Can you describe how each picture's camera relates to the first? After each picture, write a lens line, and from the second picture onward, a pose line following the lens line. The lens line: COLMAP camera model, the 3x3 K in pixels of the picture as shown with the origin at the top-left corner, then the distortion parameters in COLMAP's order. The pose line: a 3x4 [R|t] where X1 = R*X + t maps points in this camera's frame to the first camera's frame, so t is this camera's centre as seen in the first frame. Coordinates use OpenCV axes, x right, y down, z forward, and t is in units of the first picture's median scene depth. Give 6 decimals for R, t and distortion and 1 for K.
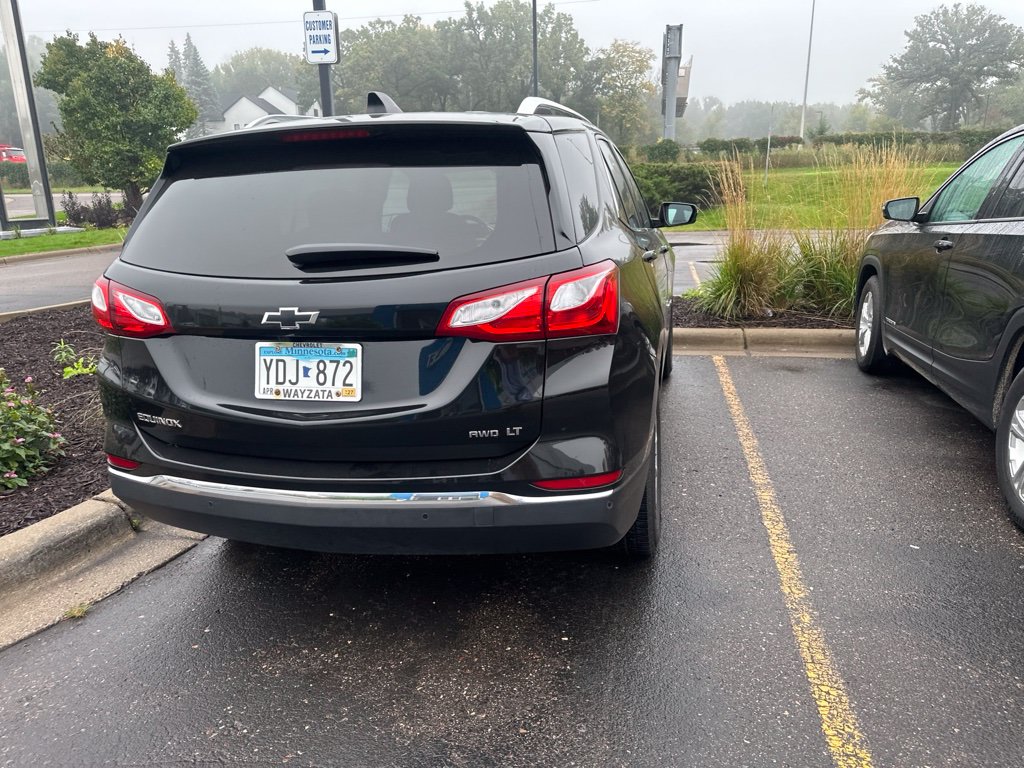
lens RADIAL K [[734.8, 0, 516.8], [0, 734.8, 389.9], [0, 0, 1]] dist [0.009102, -0.012120]
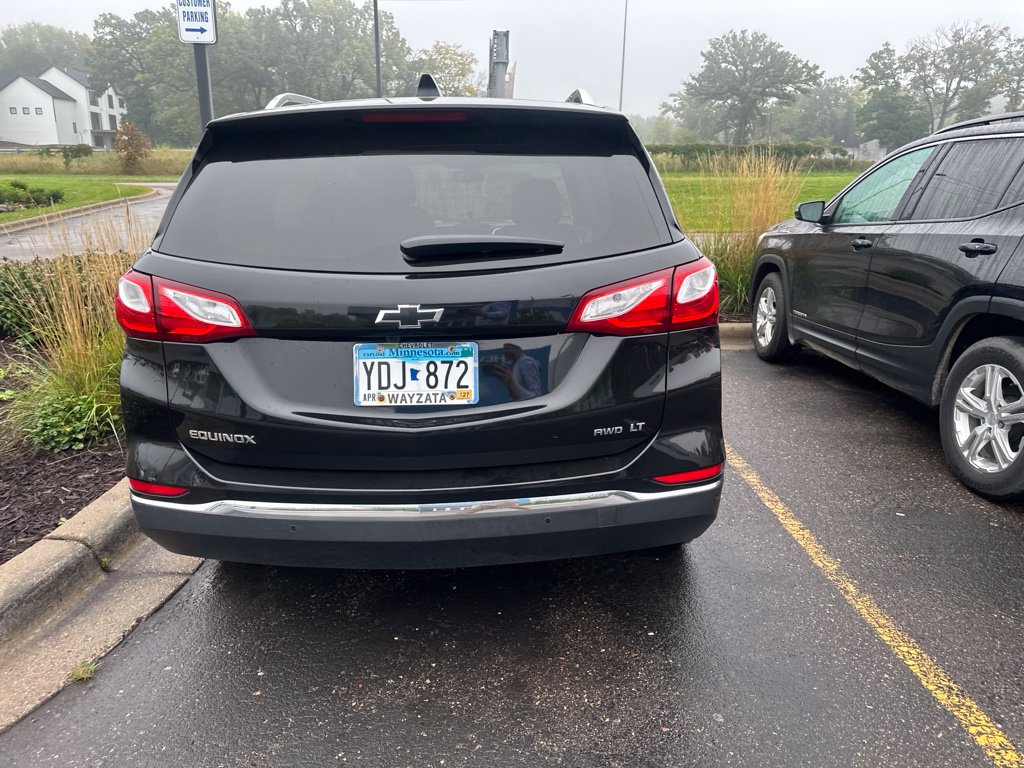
lens RADIAL K [[740.0, 0, 520.1], [0, 740.0, 378.4], [0, 0, 1]] dist [0.012137, -0.011384]
pose [[0.971232, -0.037946, 0.235094, -0.220174], [0.042072, 0.999036, -0.012559, -0.001418], [-0.234391, 0.022089, 0.971891, 0.038914]]
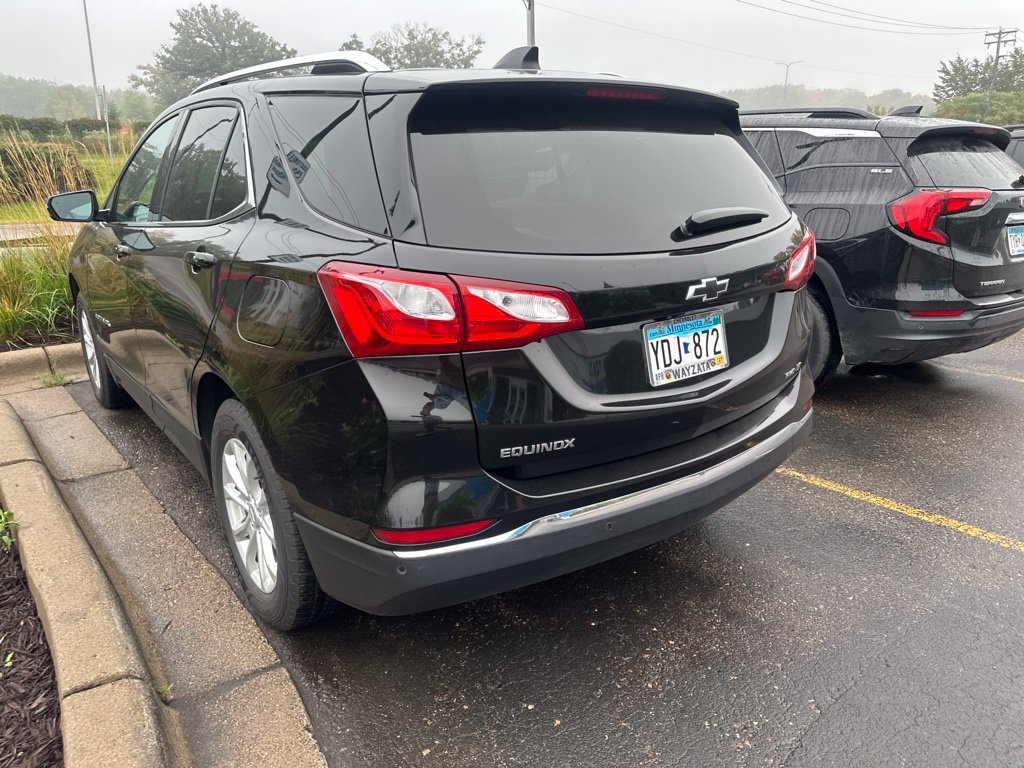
lens RADIAL K [[737.7, 0, 521.1], [0, 737.7, 384.9], [0, 0, 1]] dist [0.018281, -0.028324]
pose [[0.626562, -0.195289, 0.754508, -0.673141], [0.191673, 0.976976, 0.093700, -0.063100], [-0.755434, 0.085910, 0.649568, 0.319927]]
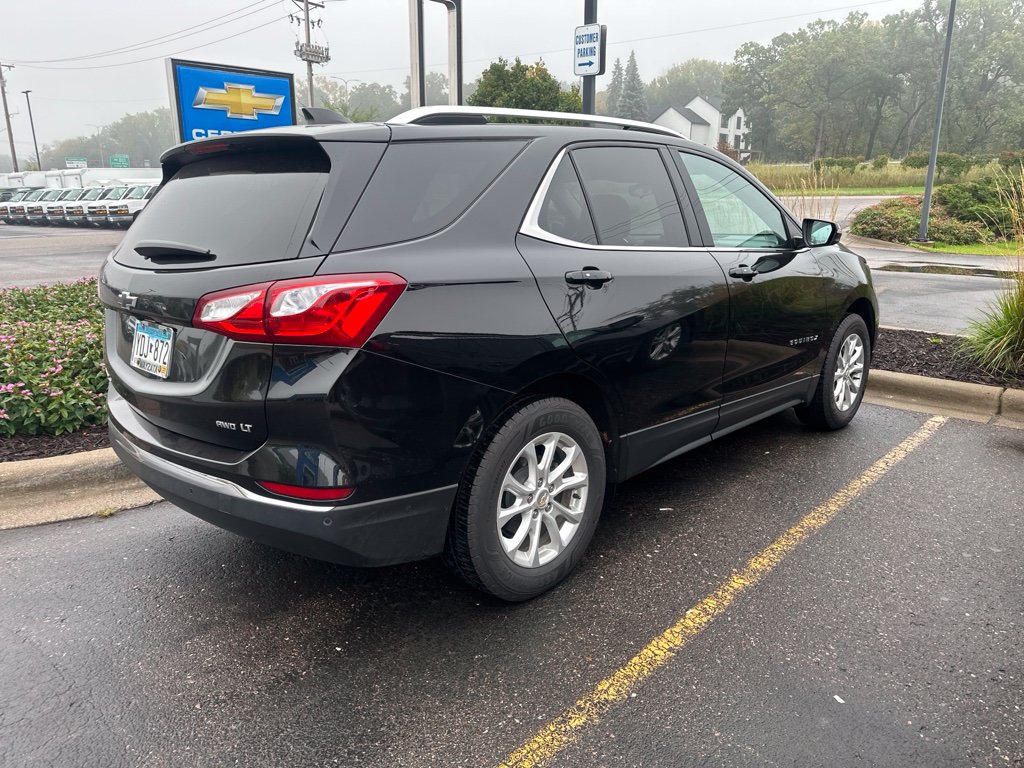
lens RADIAL K [[734.8, 0, 516.8], [0, 734.8, 389.9], [0, 0, 1]] dist [0.009102, -0.012120]
pose [[0.853317, 0.150687, -0.499143, 0.477140], [-0.155466, 0.987314, 0.032284, -0.051191], [0.497676, 0.050051, 0.865918, 0.159707]]
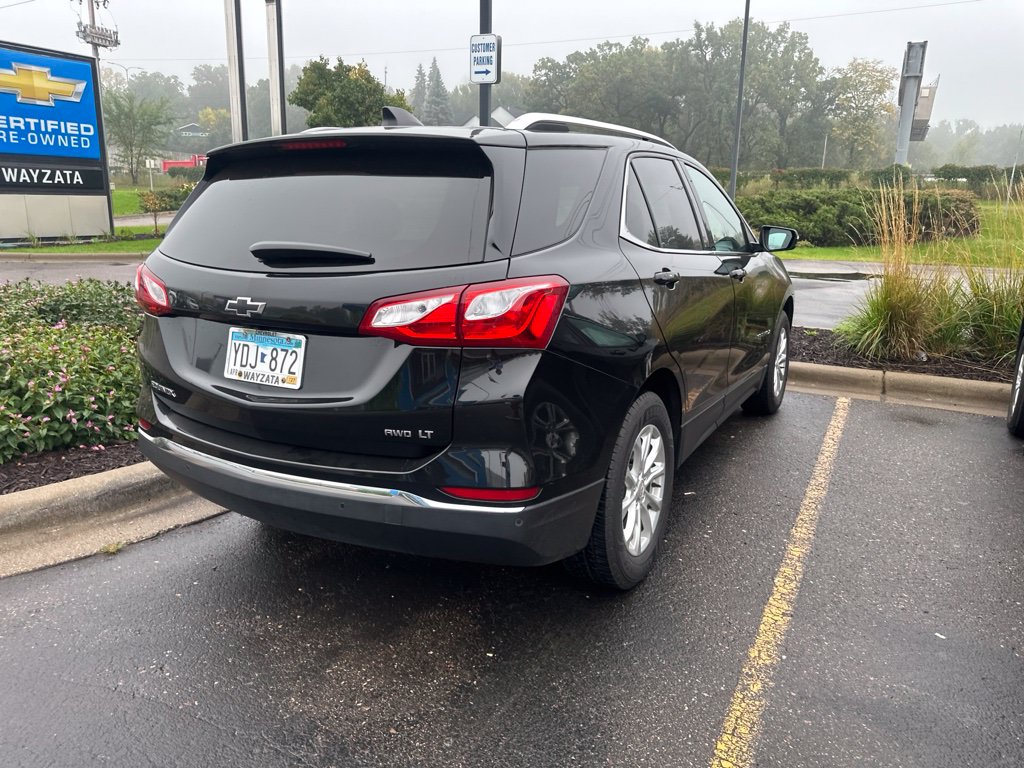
lens RADIAL K [[735.8, 0, 516.6], [0, 735.8, 378.7], [0, 0, 1]] dist [0.004043, -0.004794]
pose [[0.958776, 0.103430, -0.264672, 0.214985], [-0.113174, 0.993336, -0.021793, -0.007205], [0.260654, 0.050848, 0.964092, 0.027459]]
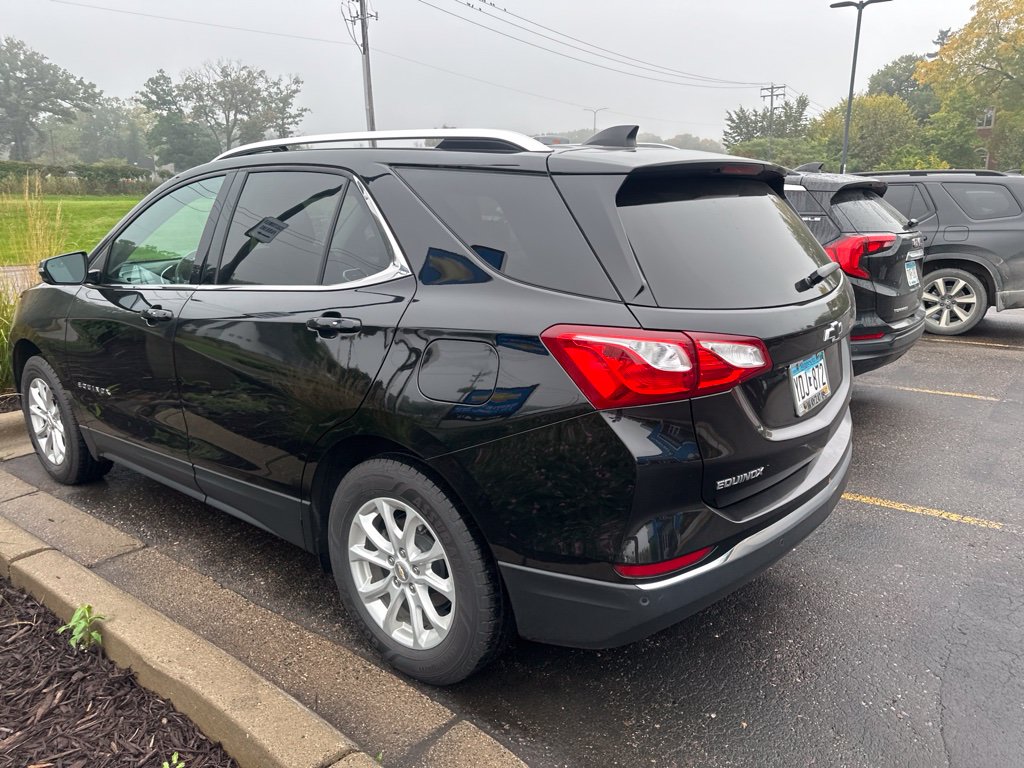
lens RADIAL K [[739.5, 0, 527.2], [0, 739.5, 372.8], [0, 0, 1]] dist [-0.004918, -0.000897]
pose [[0.421328, -0.179951, 0.888876, -0.854875], [0.236903, 0.967924, 0.083662, -0.135888], [-0.875420, 0.175328, 0.450445, 0.508860]]
